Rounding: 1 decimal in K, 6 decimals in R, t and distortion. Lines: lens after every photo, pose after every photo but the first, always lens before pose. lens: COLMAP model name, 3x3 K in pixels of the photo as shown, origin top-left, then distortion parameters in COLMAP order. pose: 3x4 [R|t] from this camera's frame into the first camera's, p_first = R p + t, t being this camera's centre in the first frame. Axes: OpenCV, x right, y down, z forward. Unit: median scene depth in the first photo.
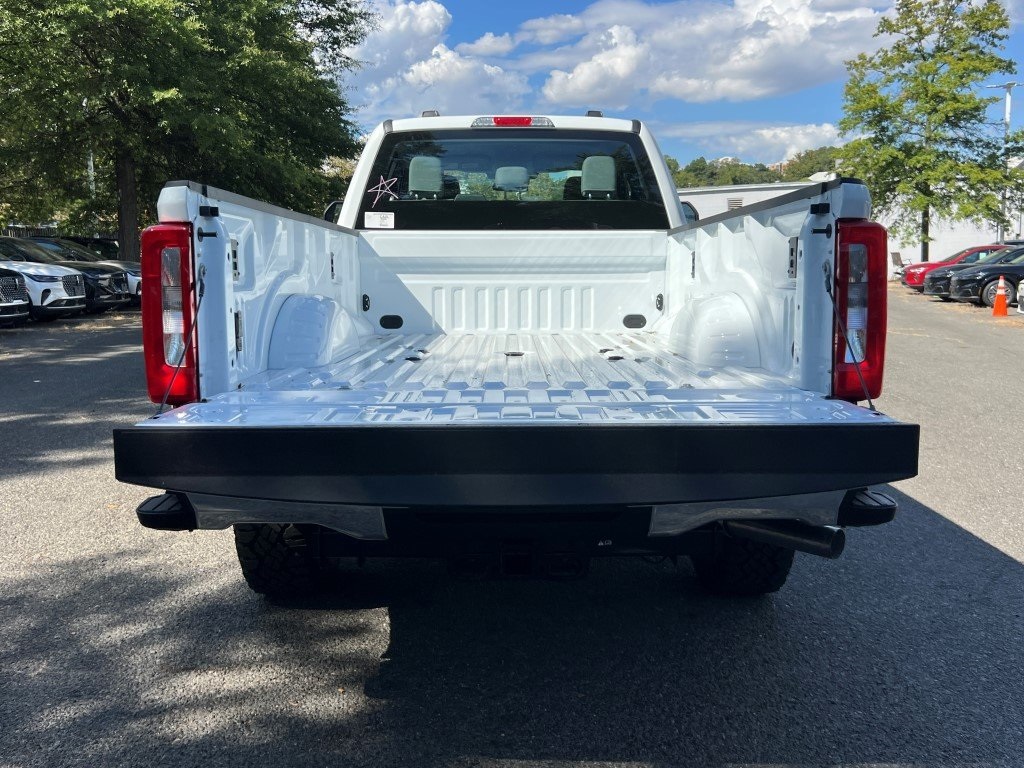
lens RADIAL K [[921.7, 0, 512.4], [0, 921.7, 382.7], [0, 0, 1]] dist [-0.014556, -0.016563]
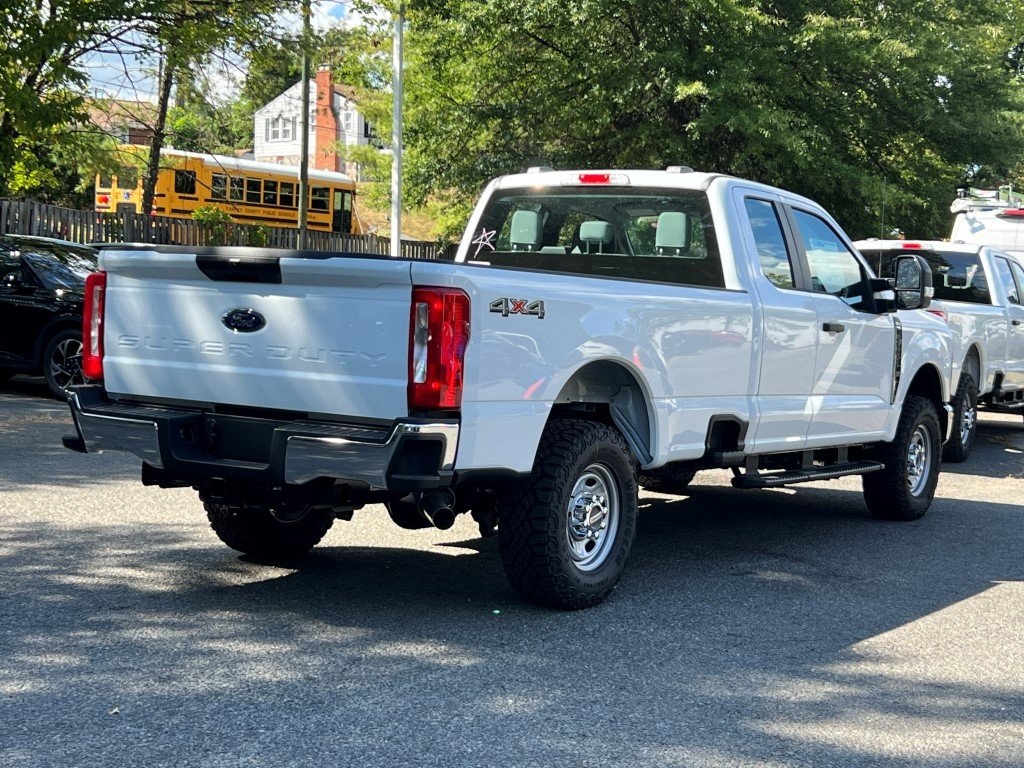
lens RADIAL K [[1584.2, 0, 512.0], [0, 1584.2, 385.6], [0, 0, 1]] dist [0.106122, 0.000000]
pose [[0.810248, 0.072669, -0.581565, 0.966354], [-0.122331, 0.991397, -0.046554, 0.037641], [0.573179, 0.108863, 0.812167, -0.455299]]
